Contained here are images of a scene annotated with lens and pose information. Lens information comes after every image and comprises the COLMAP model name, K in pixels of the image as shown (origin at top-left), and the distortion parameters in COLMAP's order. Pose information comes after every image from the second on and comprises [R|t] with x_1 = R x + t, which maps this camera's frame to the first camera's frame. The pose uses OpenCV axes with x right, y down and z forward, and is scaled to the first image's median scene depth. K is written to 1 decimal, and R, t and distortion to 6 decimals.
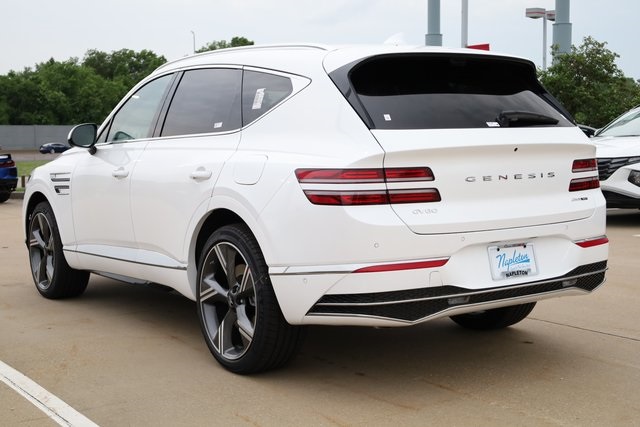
lens RADIAL K [[926.1, 0, 360.2], [0, 926.1, 216.6], [0, 0, 1]] dist [0.041104, 0.000000]
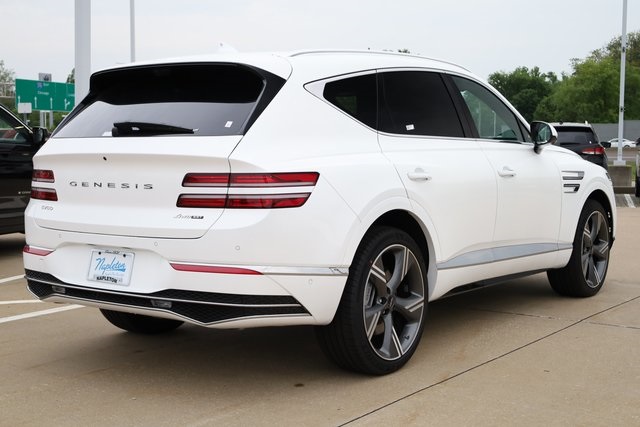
lens RADIAL K [[926.1, 0, 314.9], [0, 926.1, 213.7], [0, 0, 1]] dist [0.041104, 0.000000]
pose [[0.323640, 0.090476, -0.941845, 1.233210], [-0.083412, 0.994270, 0.066849, -0.100996], [0.942497, 0.056926, 0.329332, 0.896901]]
